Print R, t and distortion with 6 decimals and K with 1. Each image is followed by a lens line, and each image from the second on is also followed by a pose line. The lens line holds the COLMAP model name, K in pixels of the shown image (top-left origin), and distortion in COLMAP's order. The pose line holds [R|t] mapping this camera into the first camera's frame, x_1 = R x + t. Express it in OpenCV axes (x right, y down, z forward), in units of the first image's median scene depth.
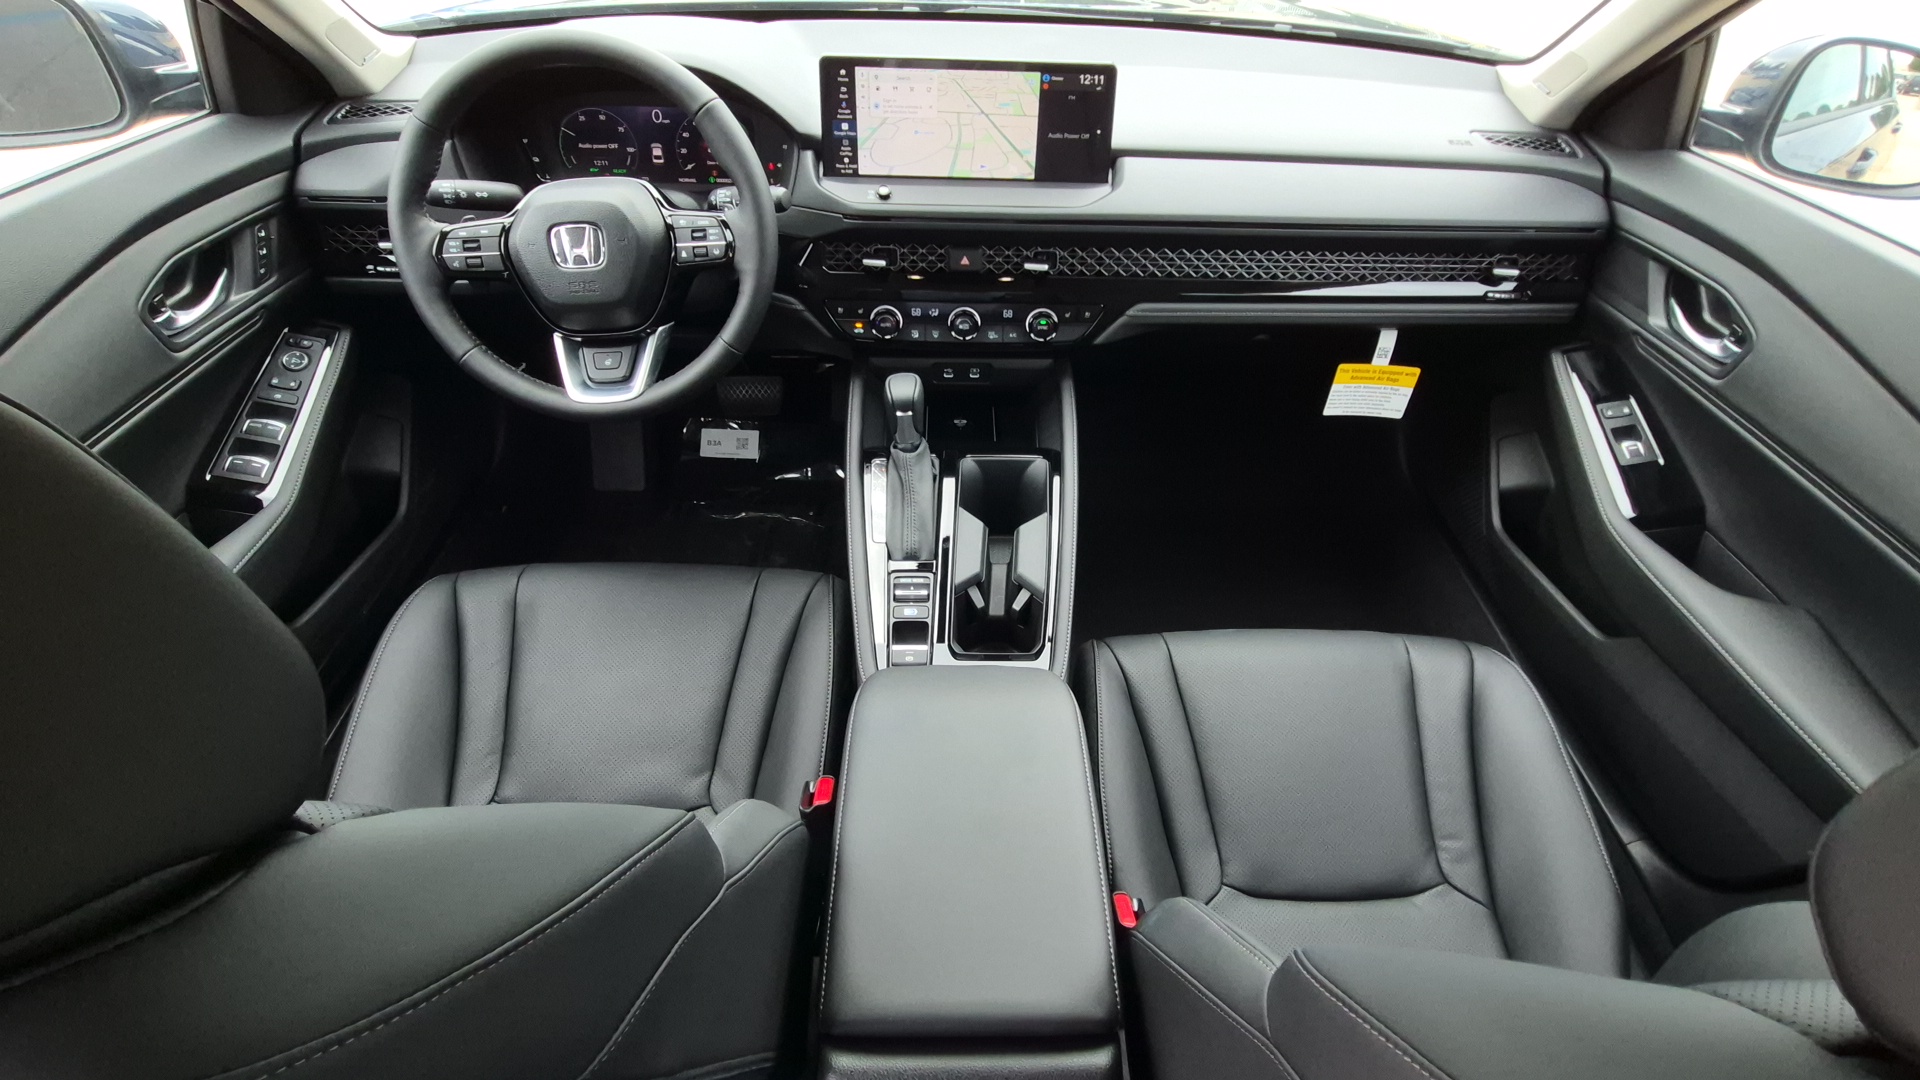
lens RADIAL K [[1012.6, 0, 972.2], [0, 1012.6, 523.2], [0, 0, 1]] dist [-0.003554, -0.001027]
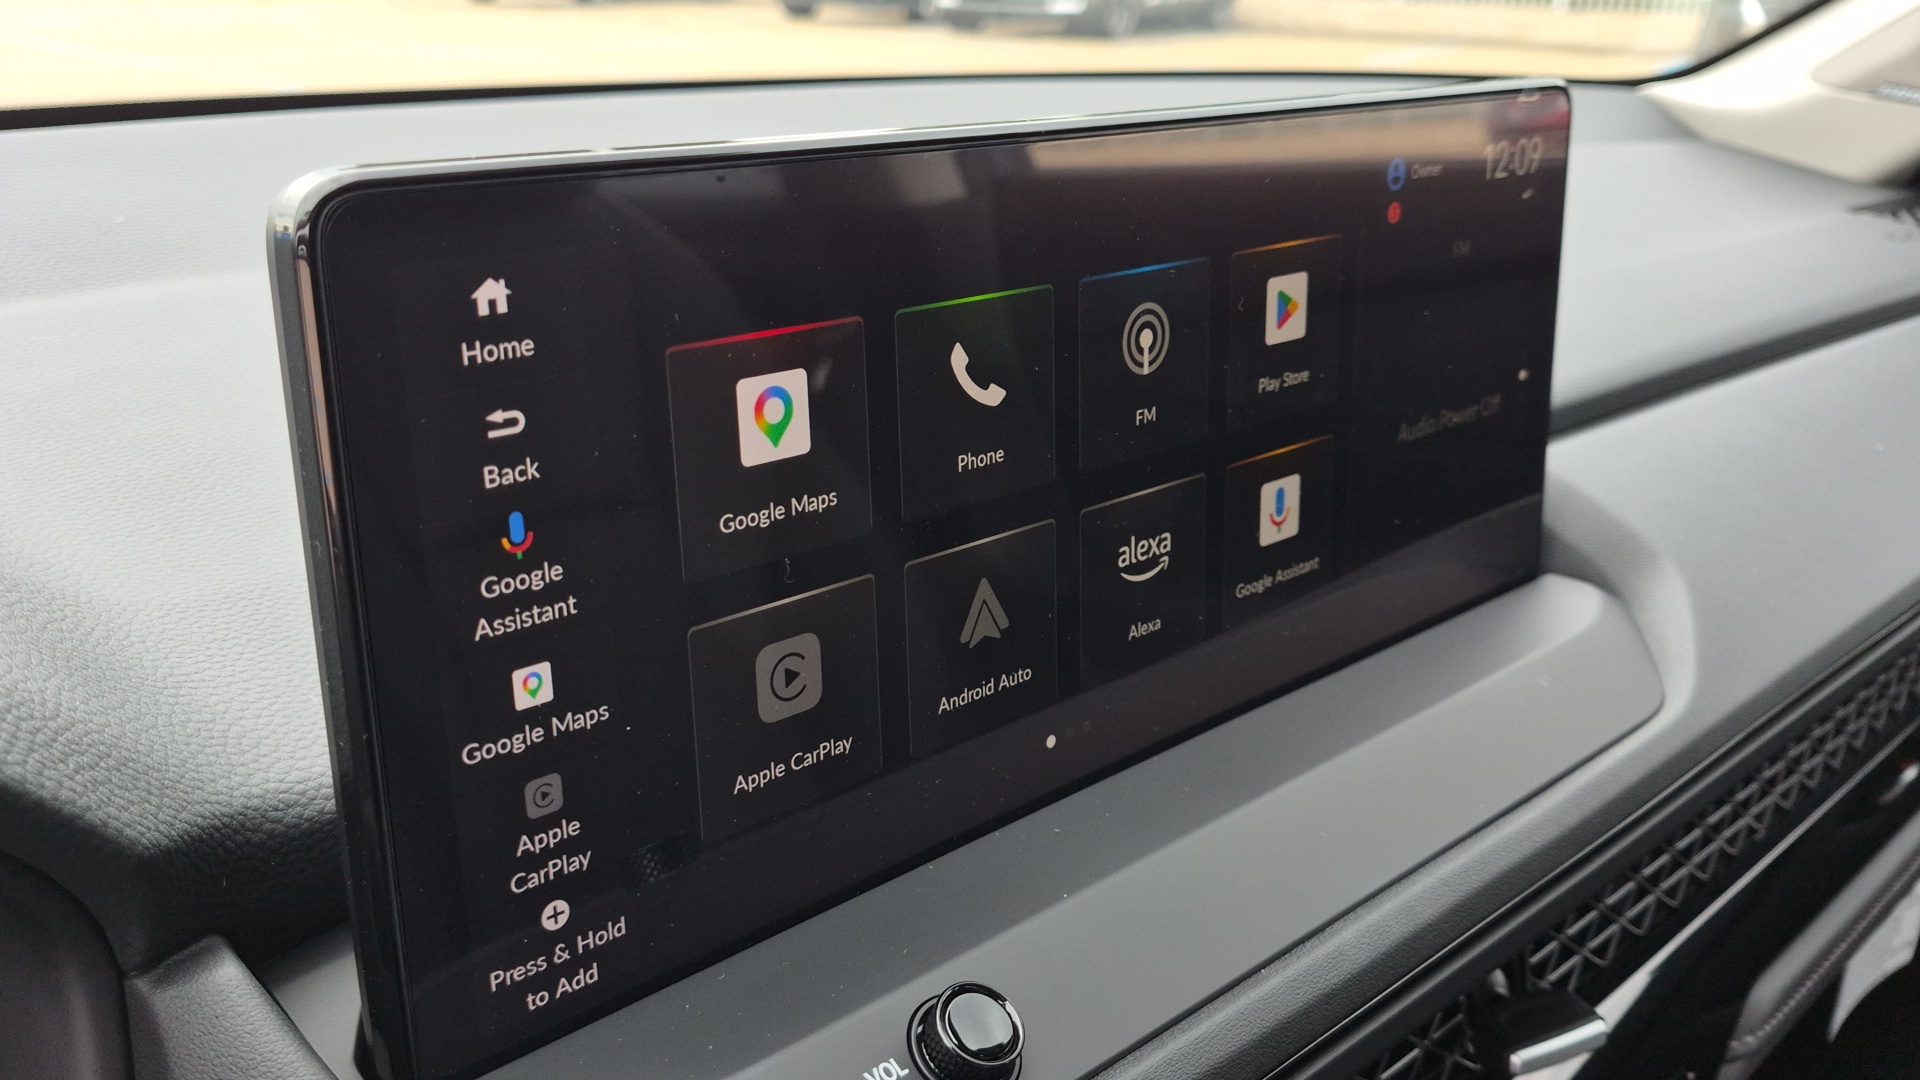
lens RADIAL K [[1715.4, 0, 956.0], [0, 1715.4, 536.9], [0, 0, 1]] dist [0.020925, 0.018856]
pose [[0.729261, -0.239134, 0.641087, -0.221491], [0.418921, 0.896851, -0.142002, -0.354075], [-0.541002, 0.372121, 0.754217, 0.795453]]
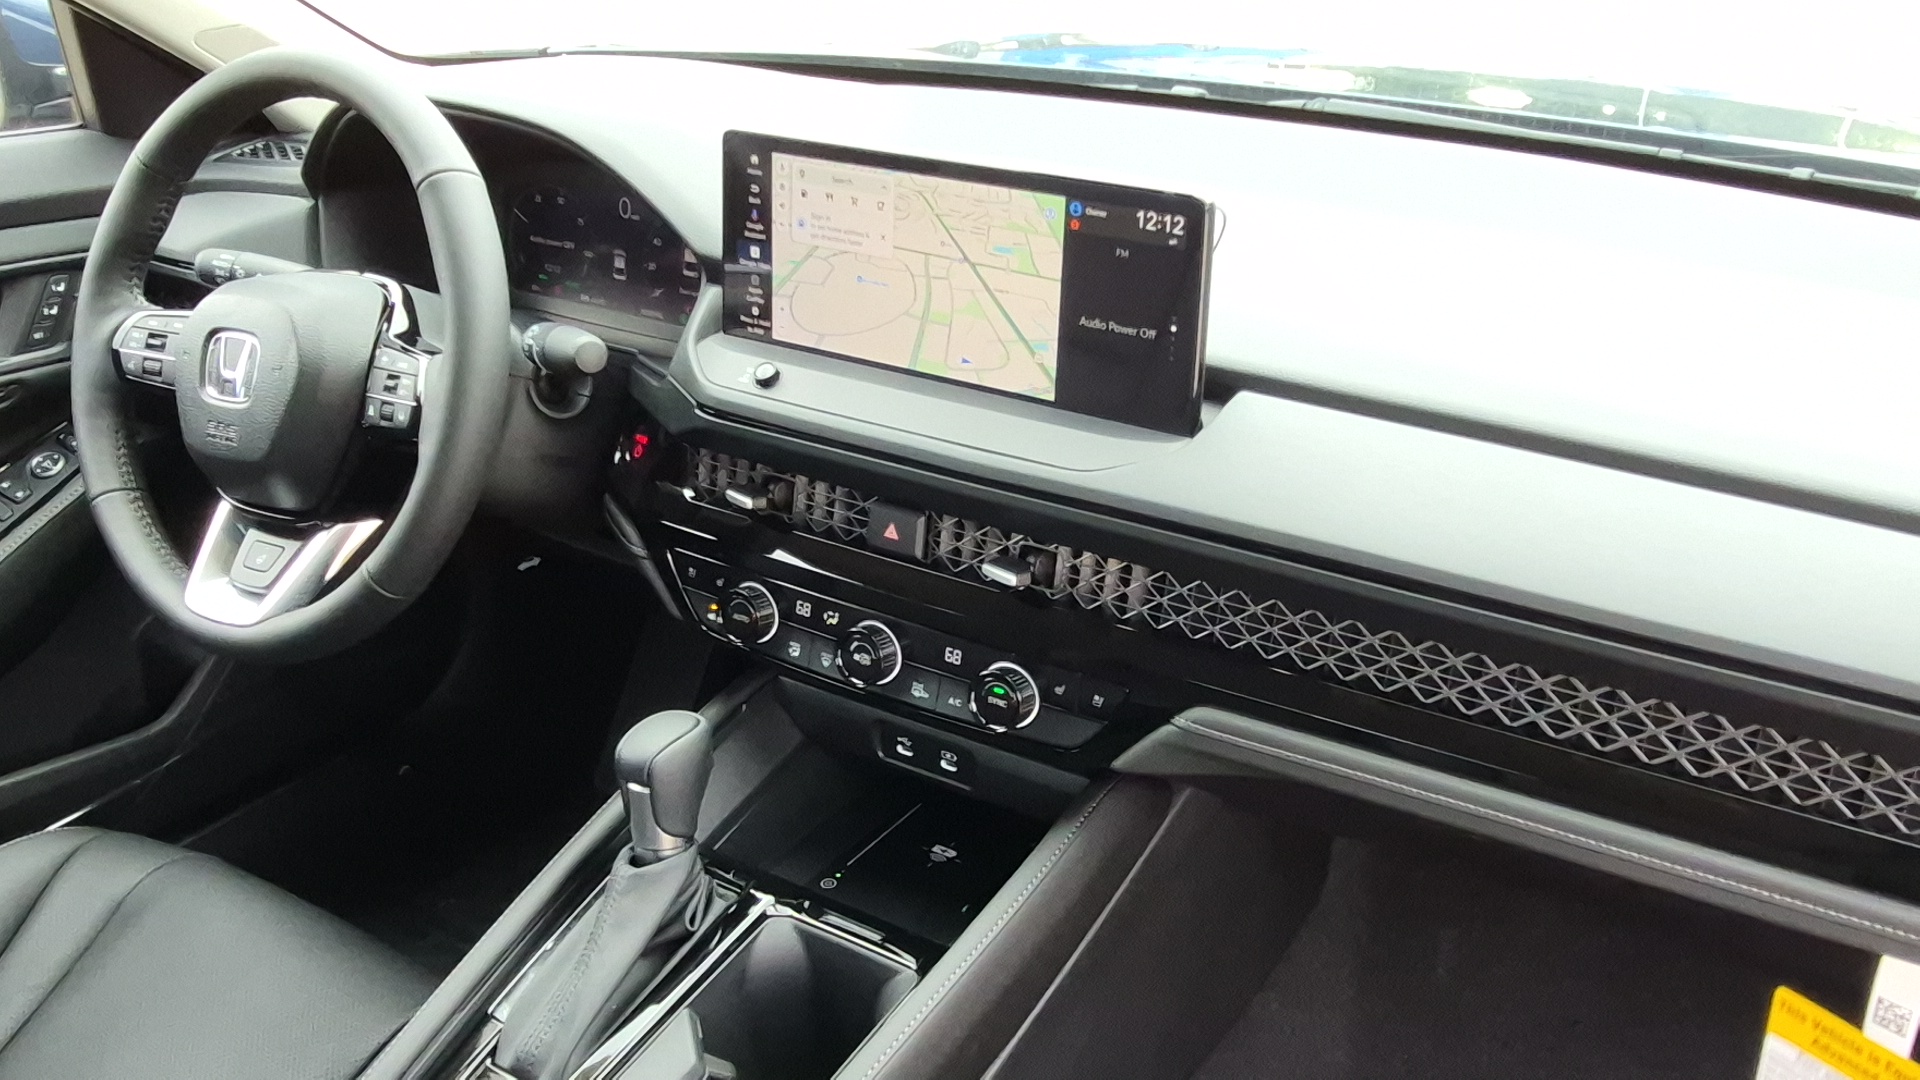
lens RADIAL K [[1715.4, 0, 963.3], [0, 1715.4, 494.9], [0, 0, 1]] dist [0.020925, 0.018856]
pose [[0.822451, 0.194949, -0.534387, 0.483989], [-0.325006, 0.932047, -0.160184, -0.158024], [0.466846, 0.305422, 0.829923, 0.323803]]
